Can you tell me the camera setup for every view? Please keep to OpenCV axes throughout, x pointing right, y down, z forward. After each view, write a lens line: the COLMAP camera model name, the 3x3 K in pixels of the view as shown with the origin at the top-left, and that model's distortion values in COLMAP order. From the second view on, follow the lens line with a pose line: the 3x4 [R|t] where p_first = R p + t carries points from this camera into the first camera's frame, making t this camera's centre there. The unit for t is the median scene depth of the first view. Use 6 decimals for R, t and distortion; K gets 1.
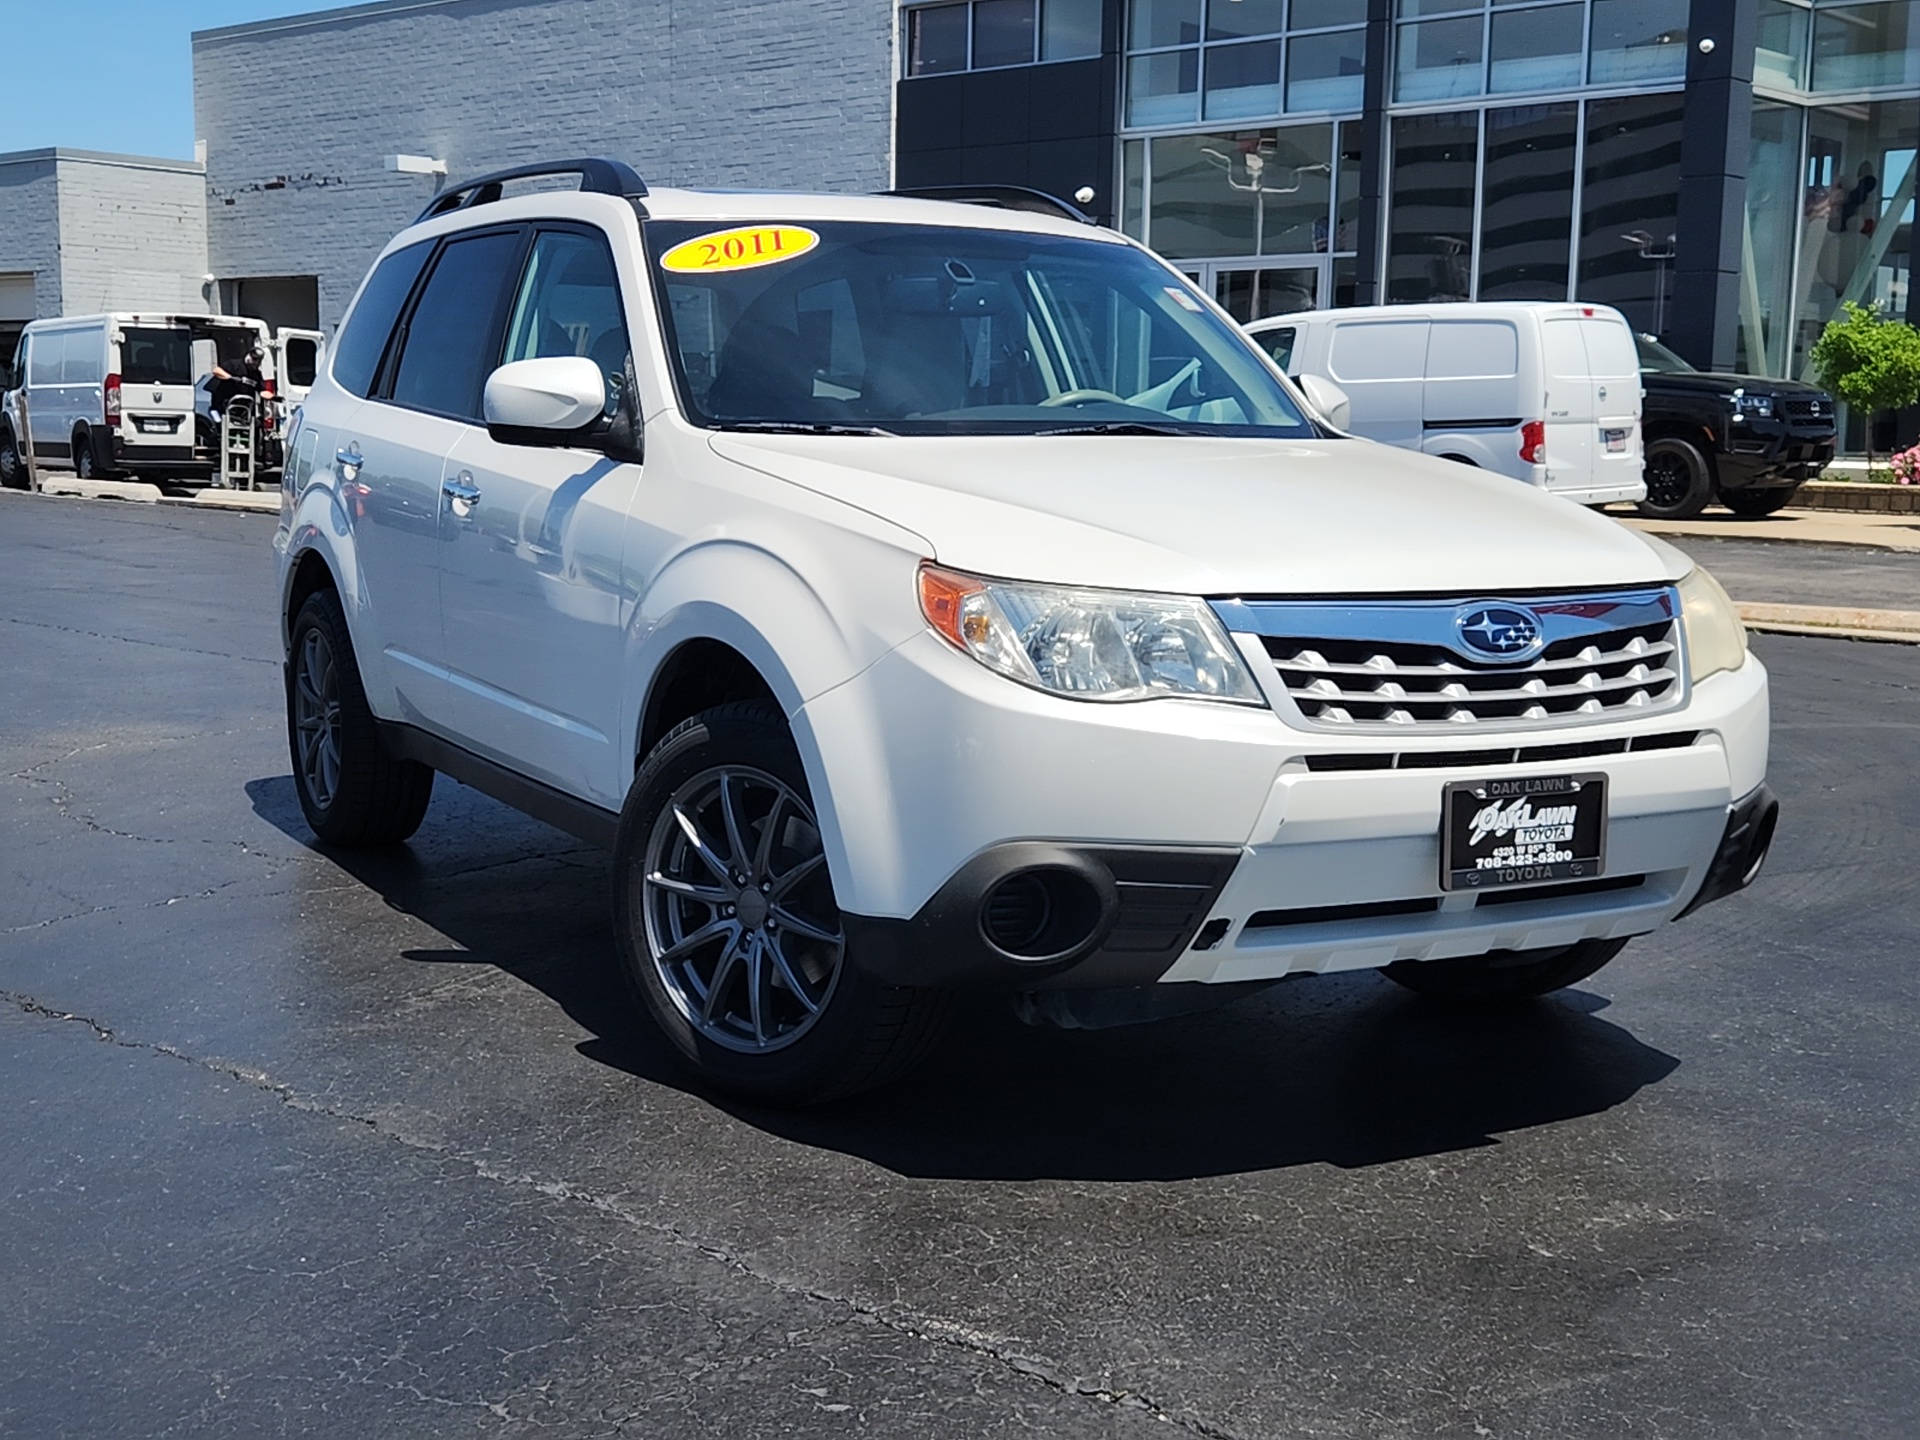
lens RADIAL K [[2300.9, 0, 901.6], [0, 2300.9, 711.0], [0, 0, 1]] dist [0.084773, 0.000000]
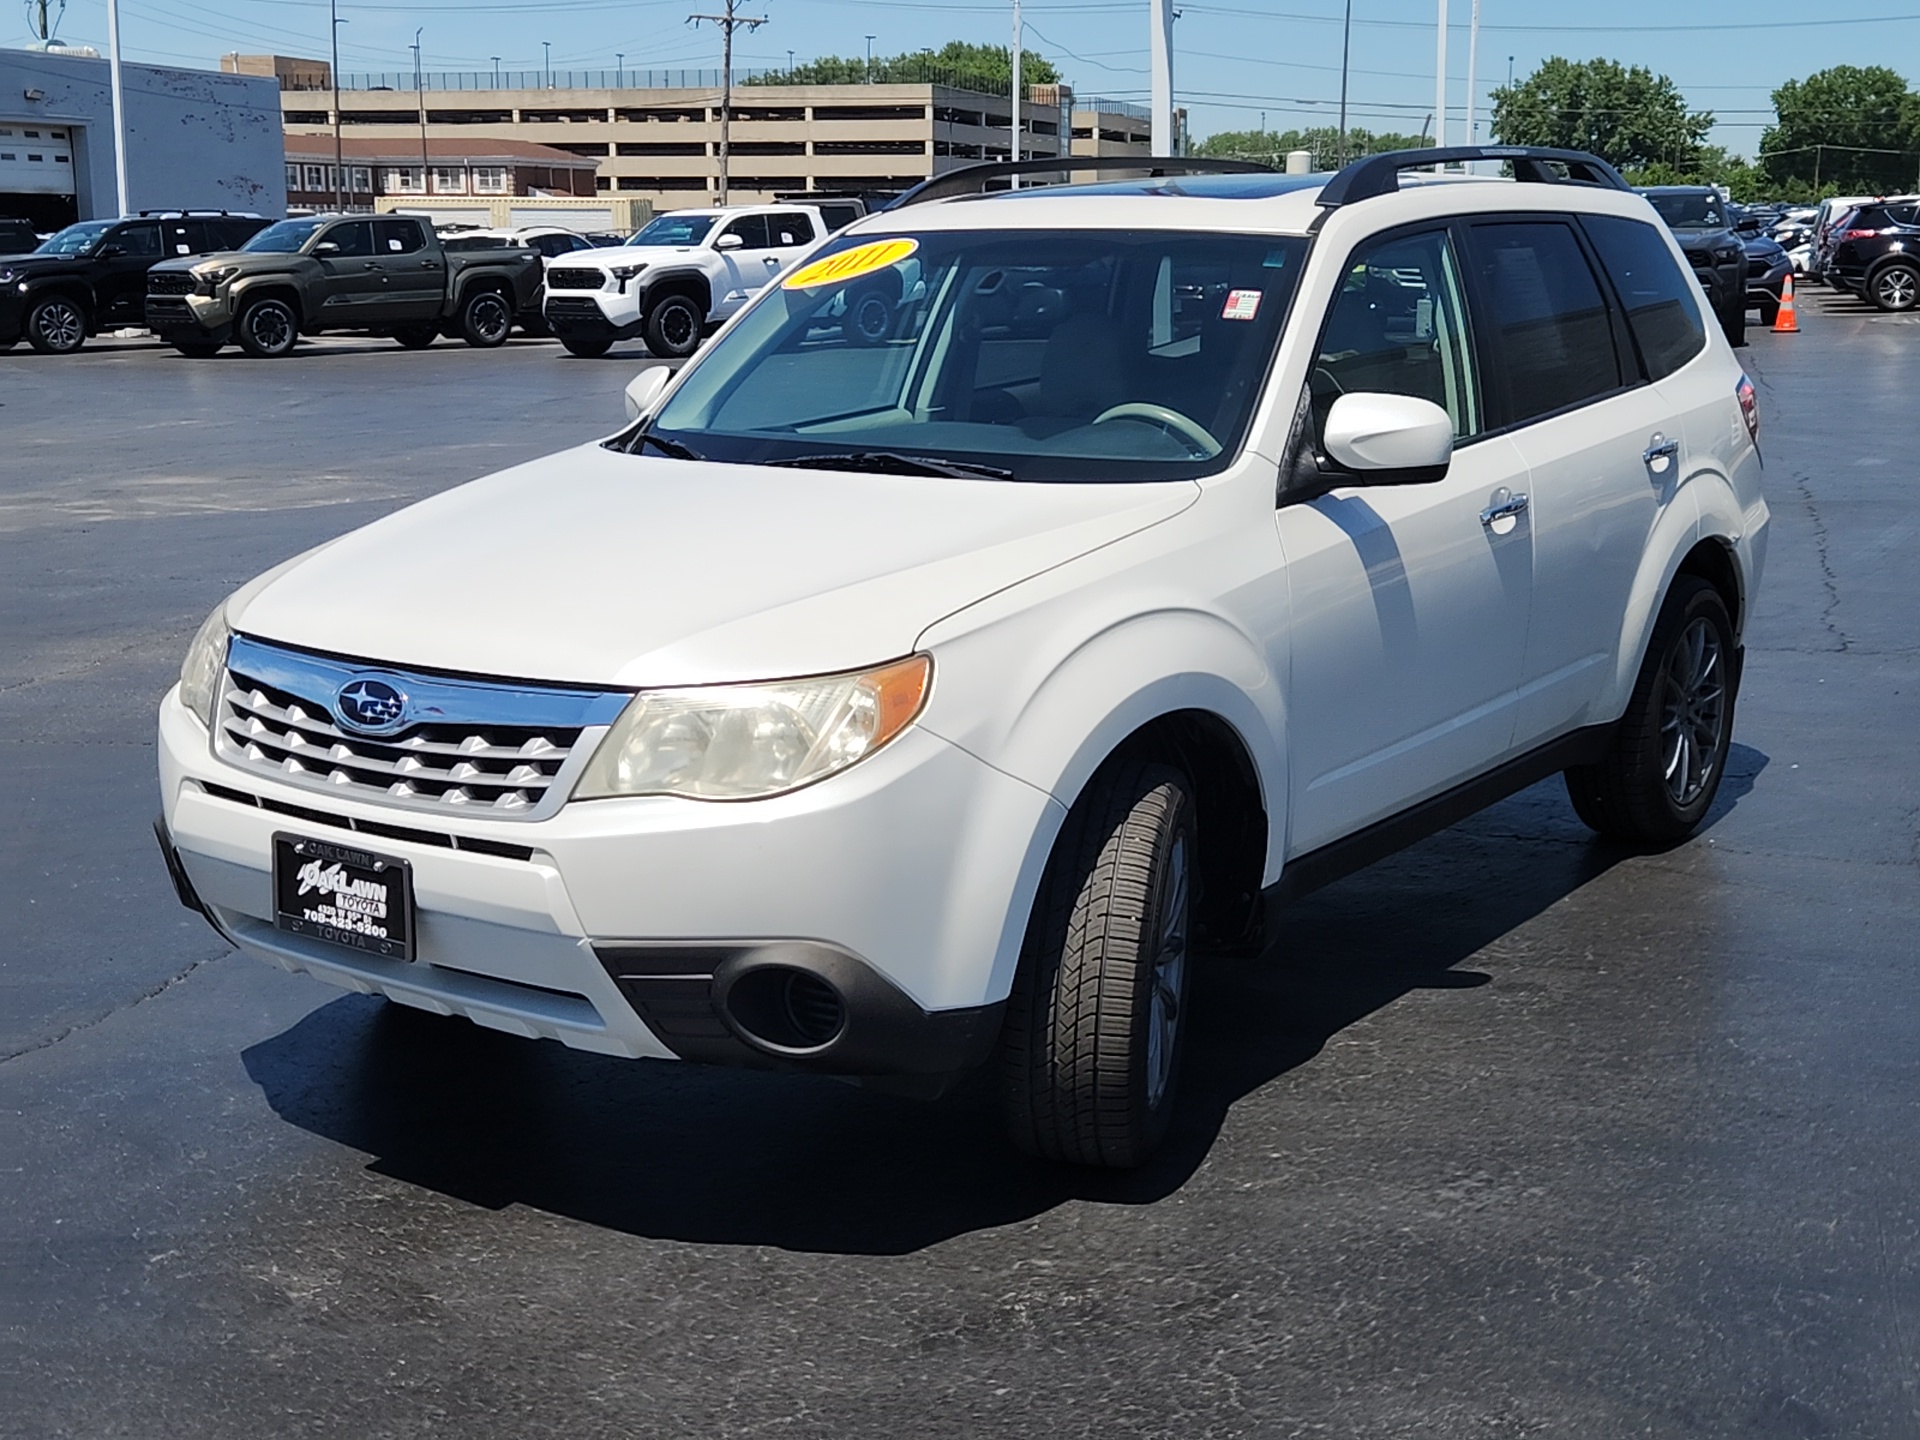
lens RADIAL K [[2300.9, 0, 956.4], [0, 2300.9, 711.1], [0, 0, 1]] dist [0.084773, 0.000000]
pose [[0.458926, 0.165683, -0.872890, 1.279690], [-0.105045, 0.985686, 0.131866, -0.194456], [0.882243, 0.031176, 0.469761, 0.748312]]
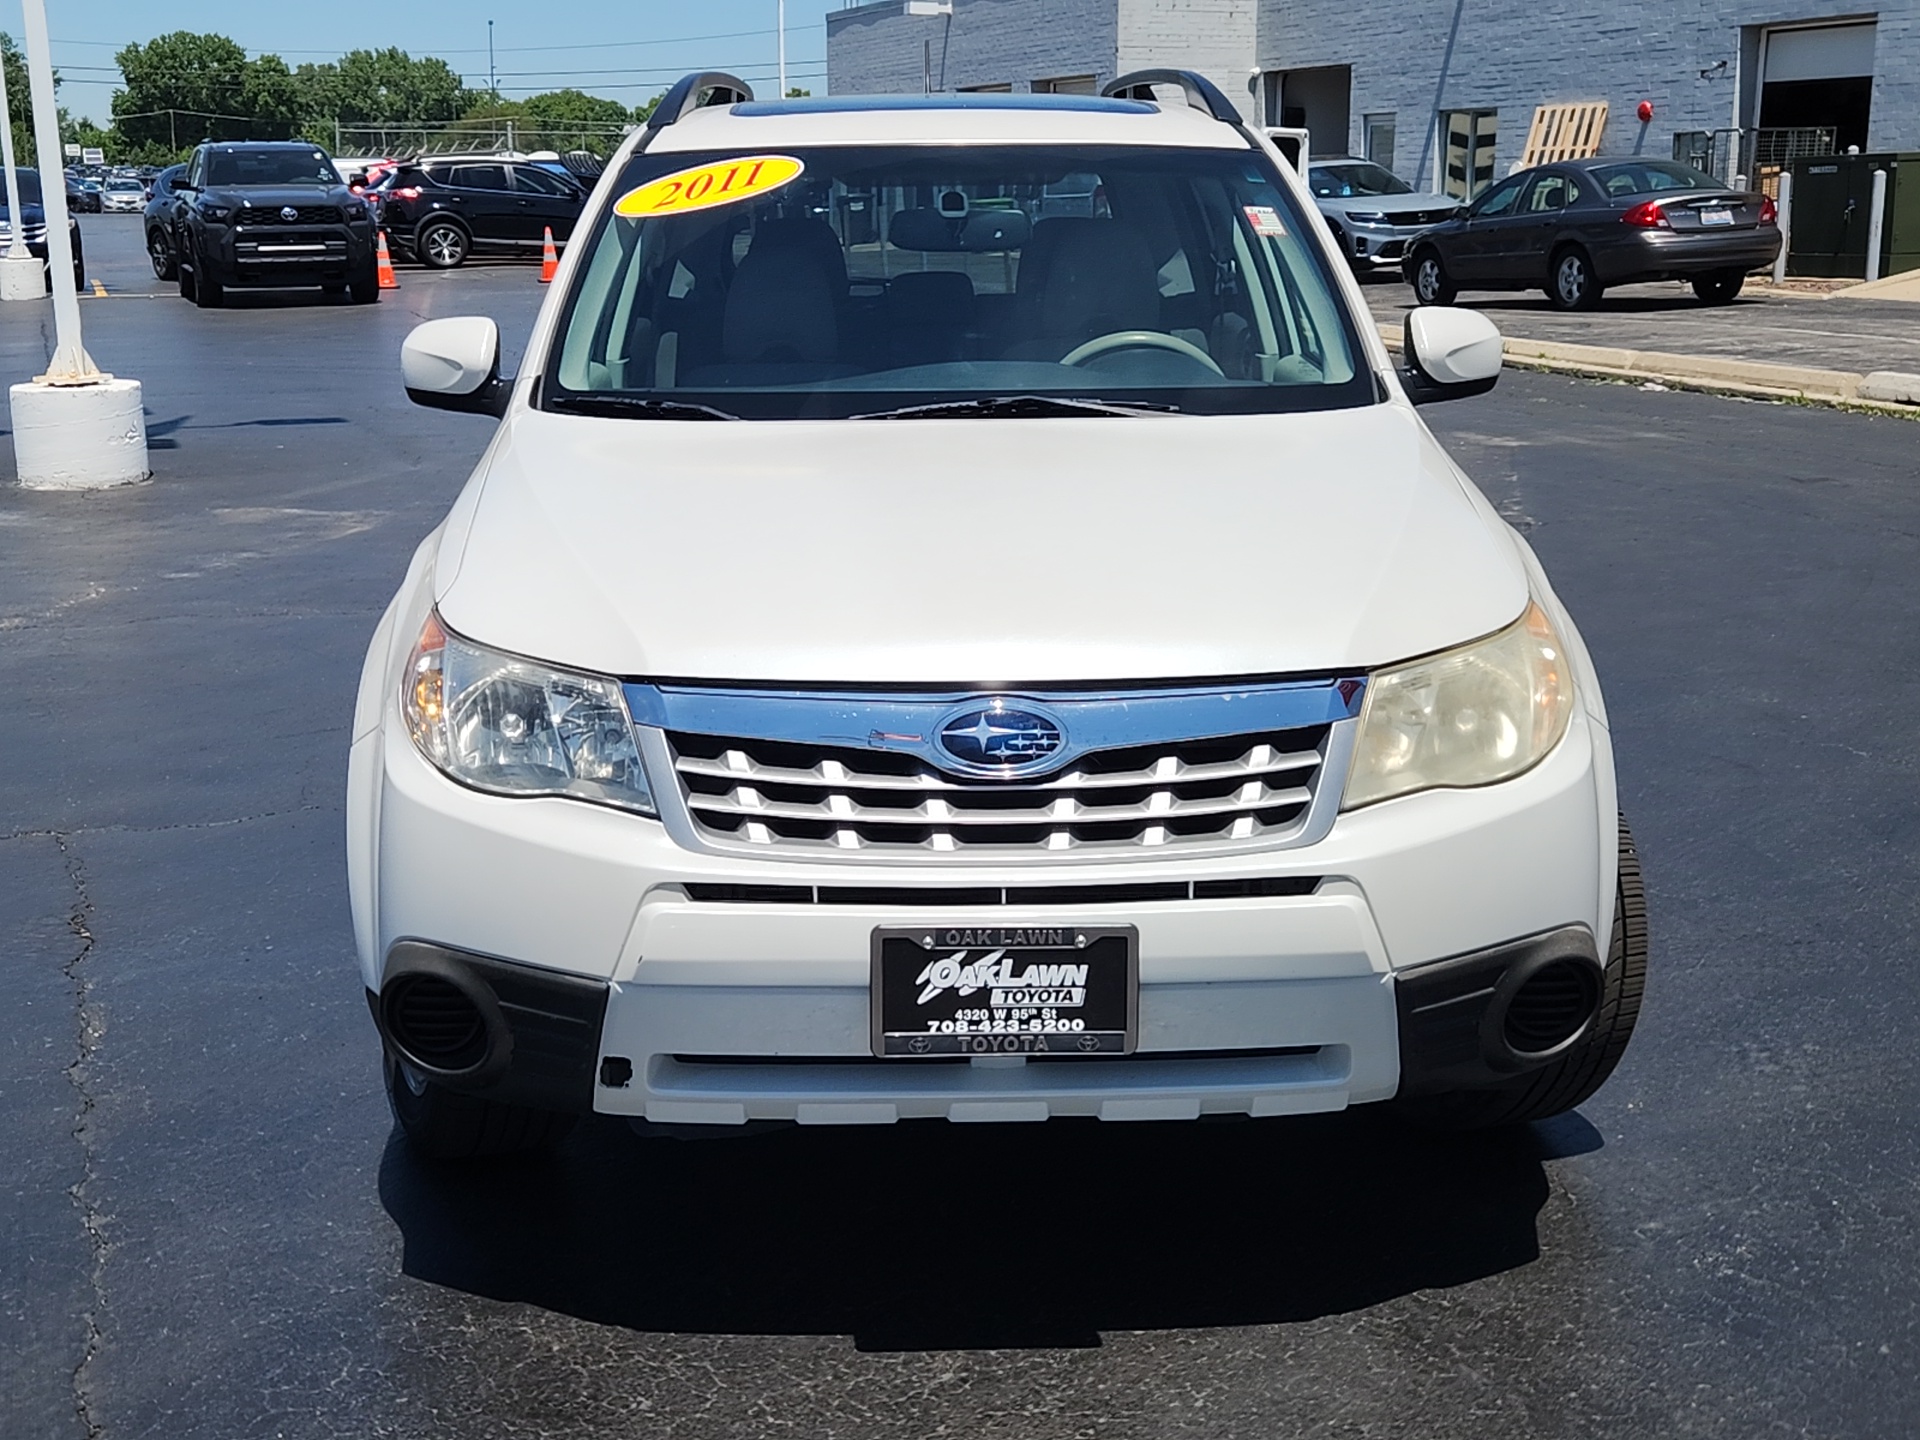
lens RADIAL K [[2300.9, 0, 924.9], [0, 2300.9, 692.5], [0, 0, 1]] dist [0.084773, 0.000000]
pose [[0.896410, 0.075096, -0.436818, 0.579926], [-0.037460, 0.994852, 0.094159, -0.123607], [0.441641, -0.068041, 0.894608, 0.283786]]
